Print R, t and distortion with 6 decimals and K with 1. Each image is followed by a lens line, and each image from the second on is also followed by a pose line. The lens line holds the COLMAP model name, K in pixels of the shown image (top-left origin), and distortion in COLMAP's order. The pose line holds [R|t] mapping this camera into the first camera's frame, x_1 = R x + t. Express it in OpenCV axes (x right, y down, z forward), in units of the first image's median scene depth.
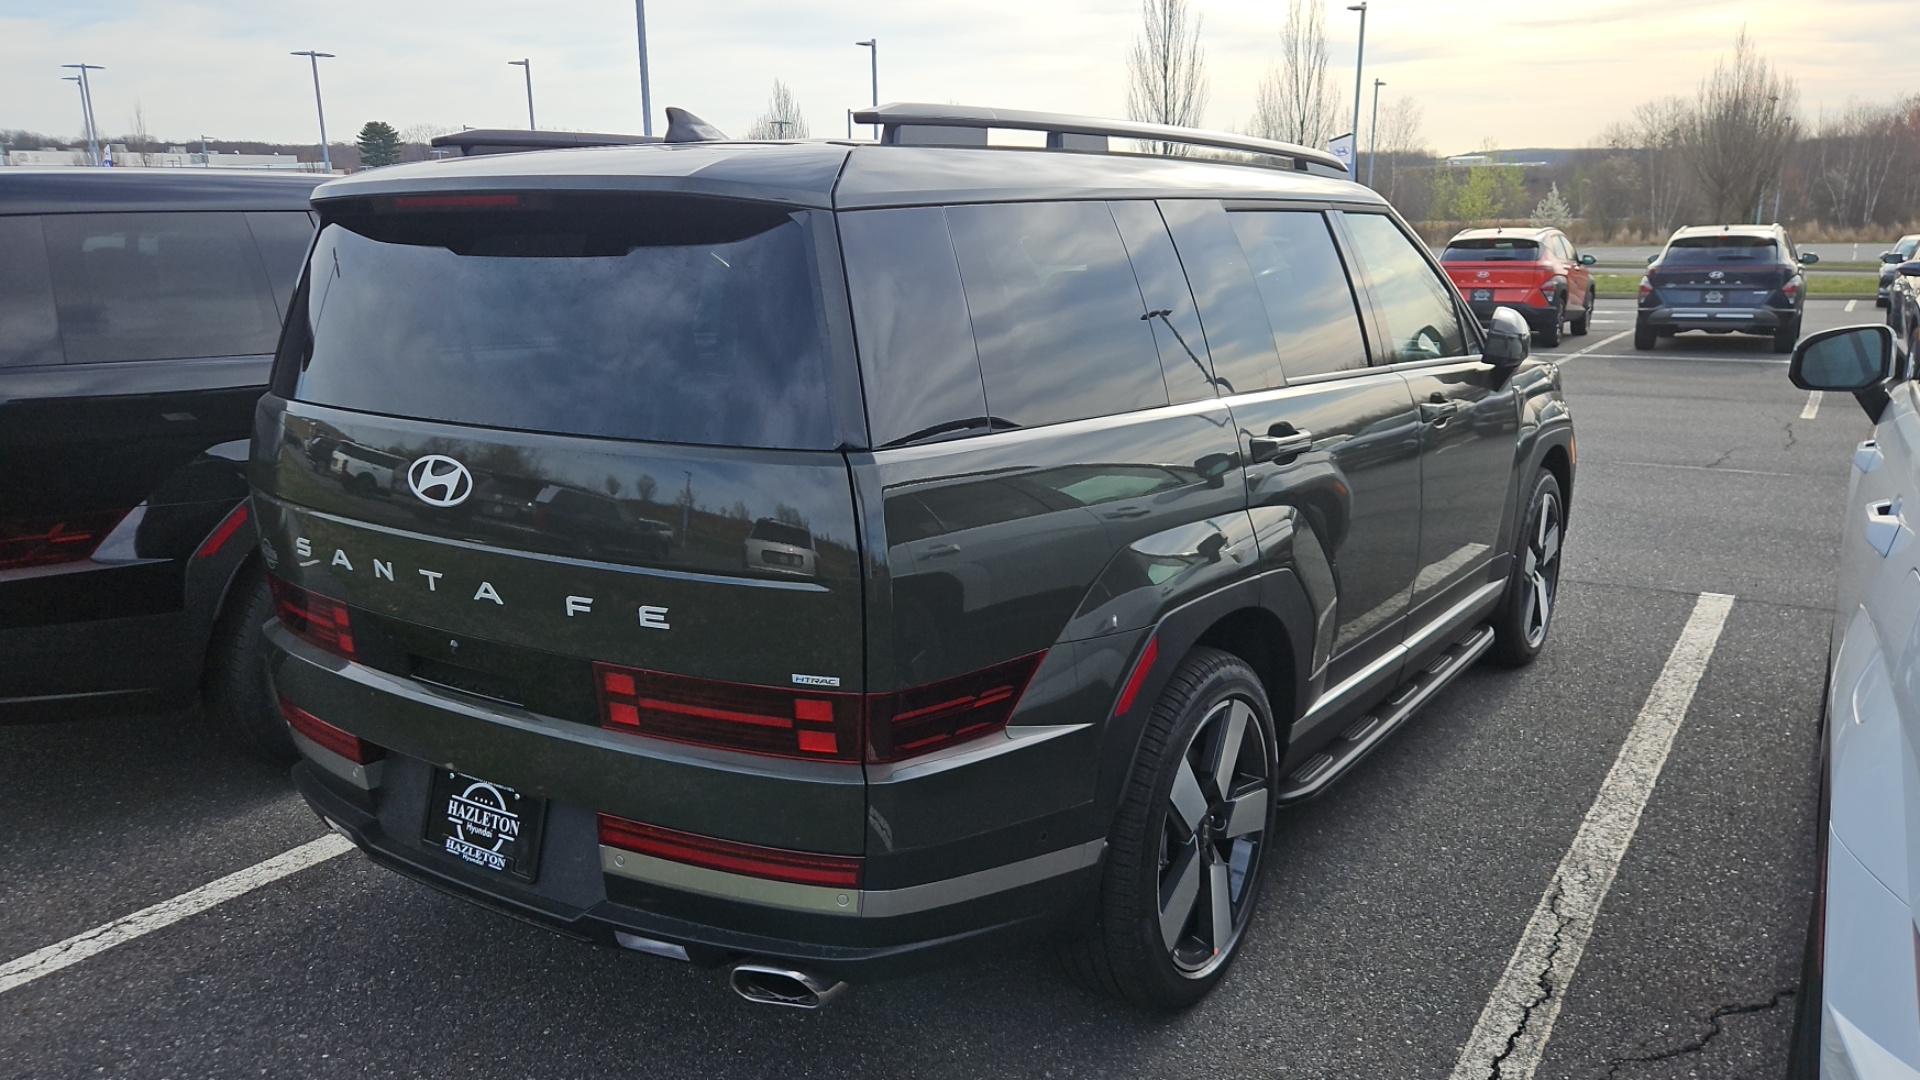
lens RADIAL K [[1394.4, 0, 960.5], [0, 1394.4, 550.7], [0, 0, 1]] dist [0.085673, -0.001641]
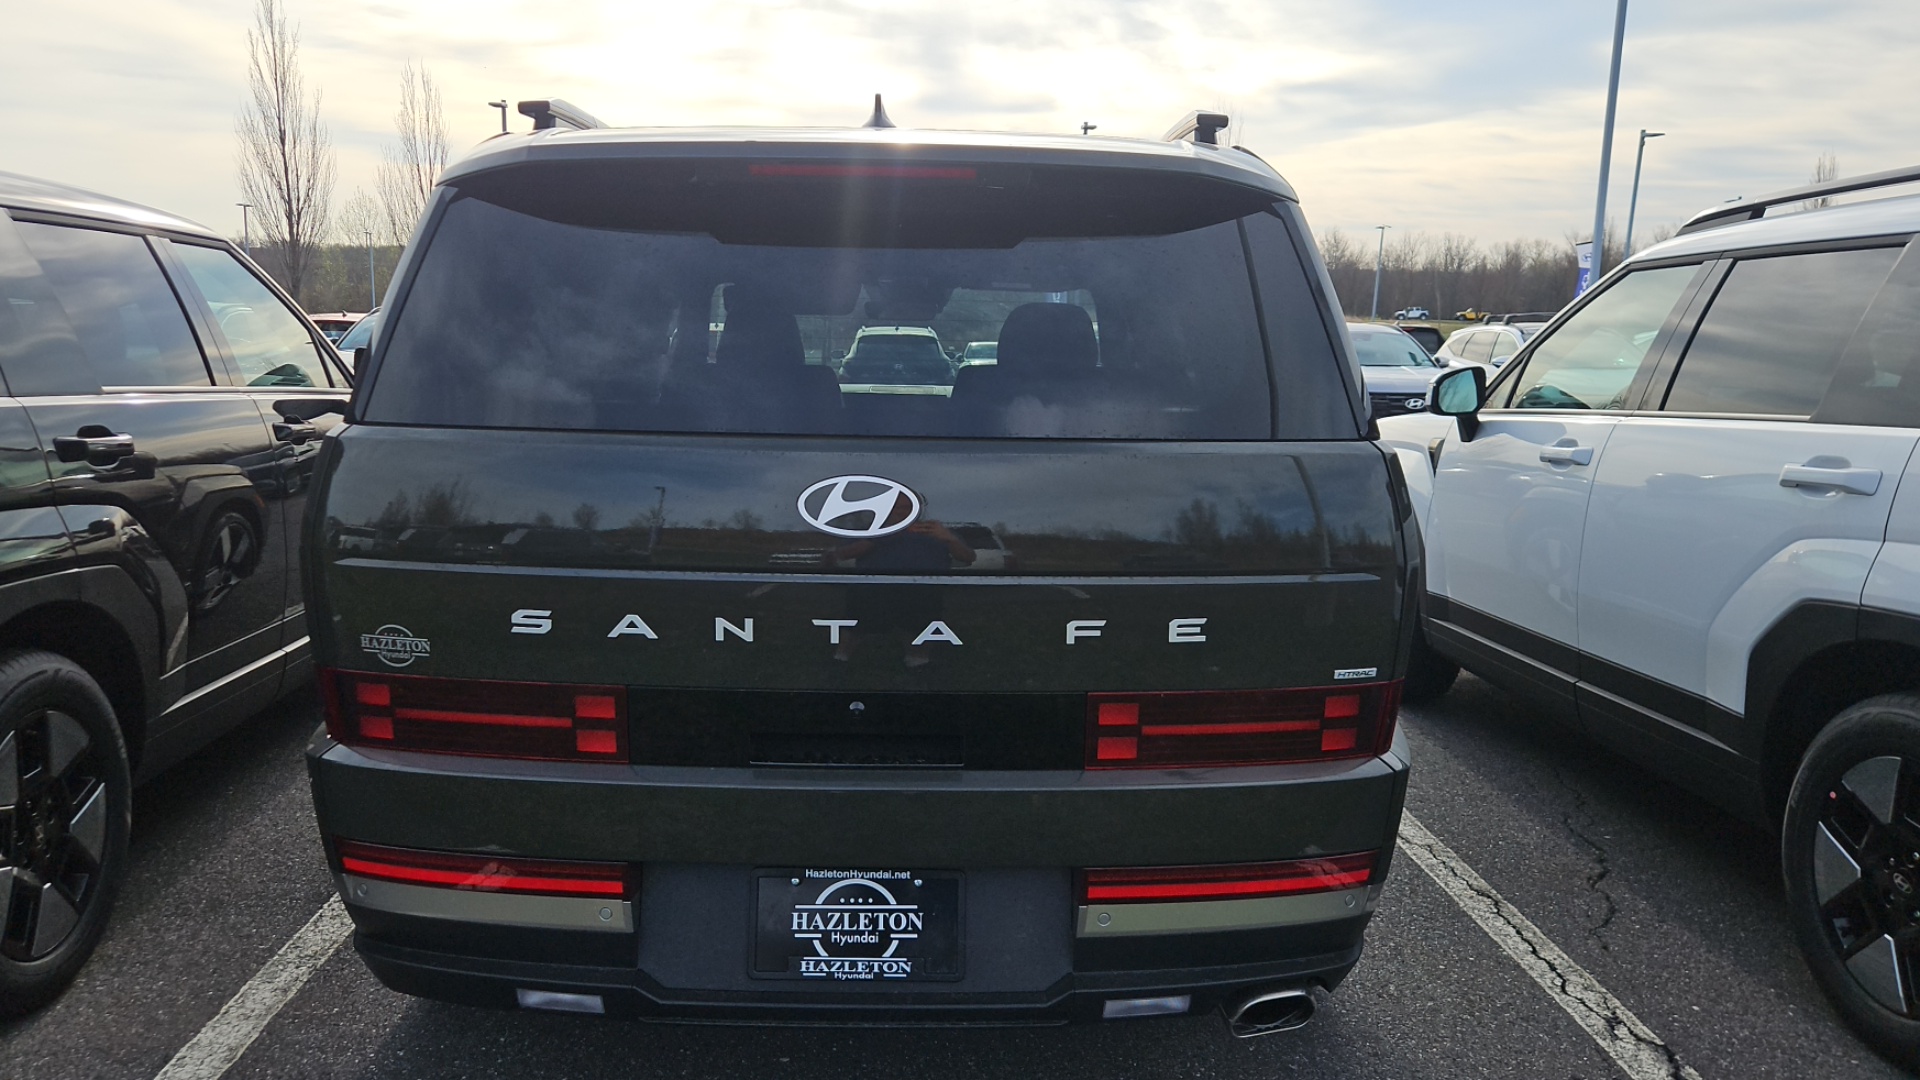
lens RADIAL K [[1394.4, 0, 960.5], [0, 1394.4, 550.7], [0, 0, 1]] dist [0.085673, -0.001641]
pose [[0.820782, -0.068642, 0.567102, -0.748288], [0.105294, 0.993923, -0.032090, 0.008100], [-0.561453, 0.086051, 0.823022, 0.283495]]
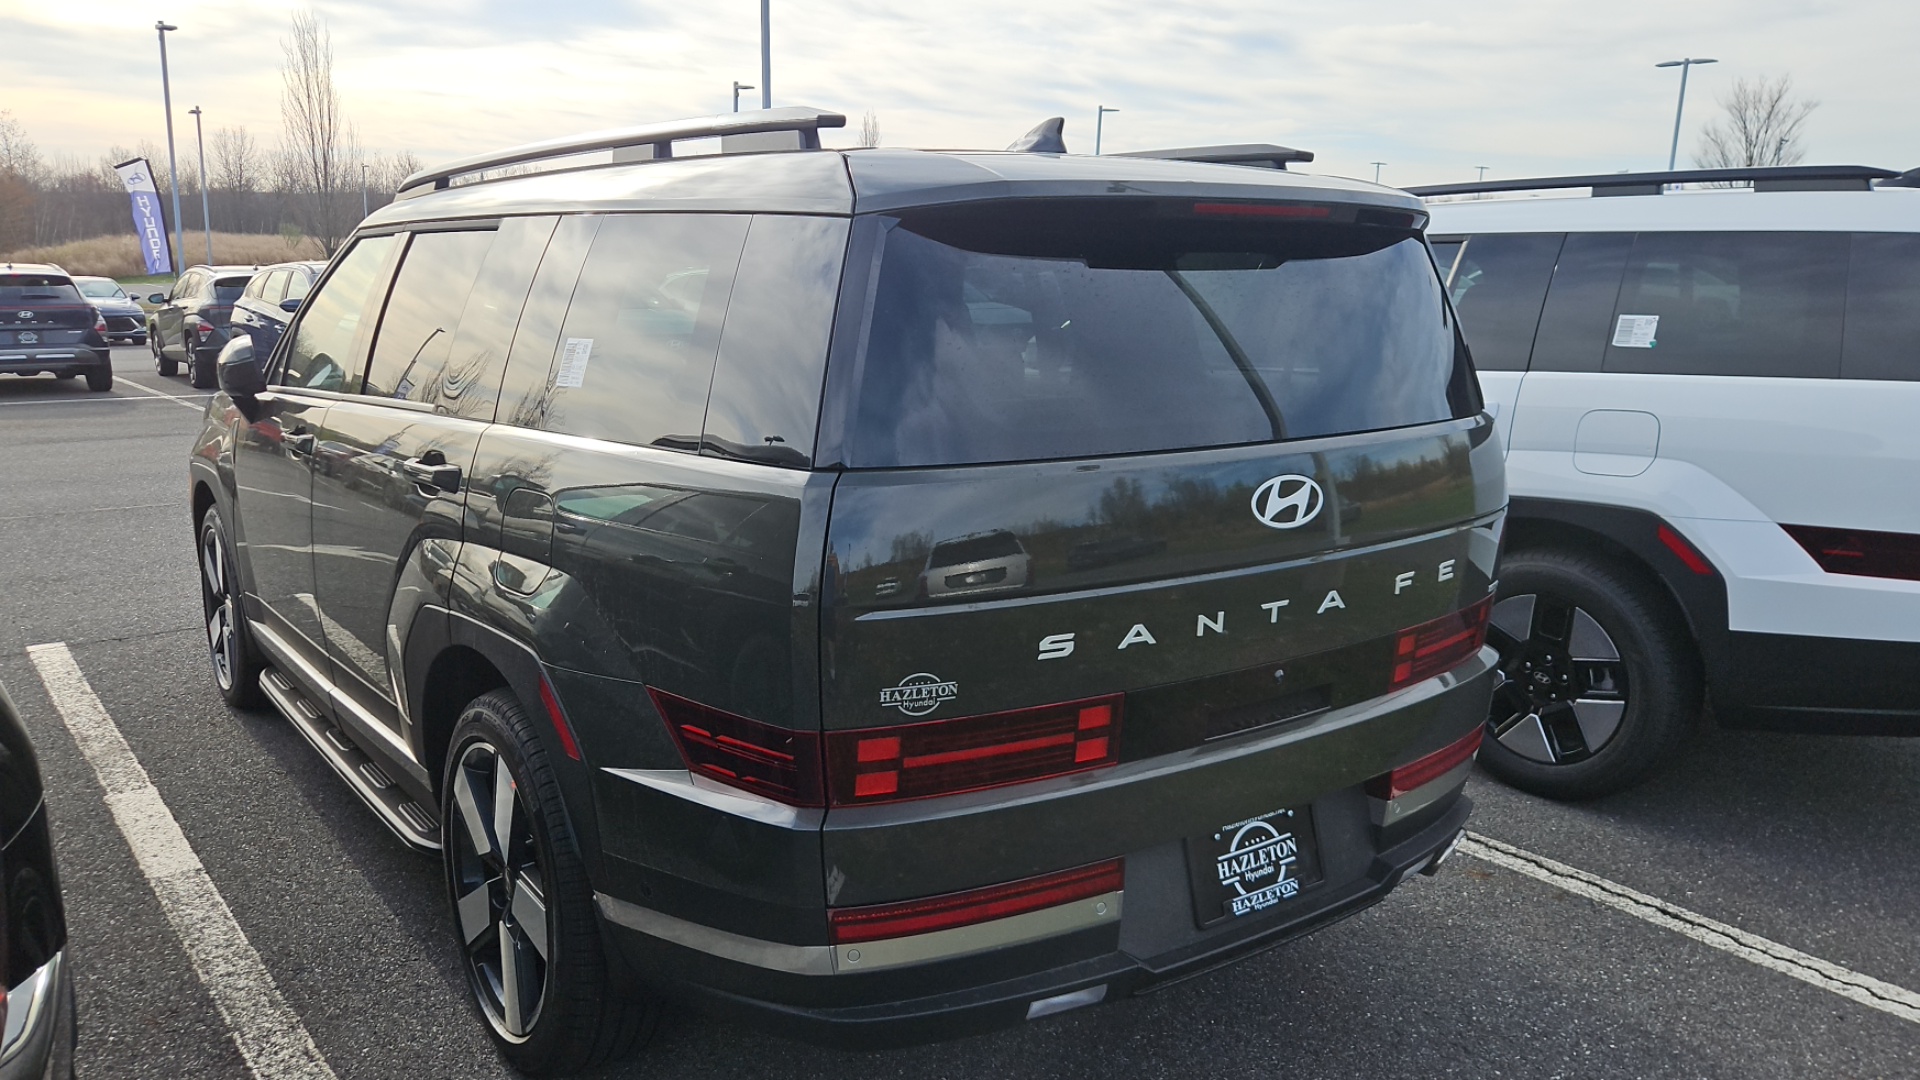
lens RADIAL K [[1394.2, 0, 960.0], [0, 1394.2, 540.0], [0, 0, 1]] dist [0.096138, -0.122303]
pose [[0.333391, -0.169632, 0.927402, -1.264548], [0.200973, 0.973858, 0.105881, -0.161566], [-0.921119, 0.151083, 0.358767, 0.827827]]
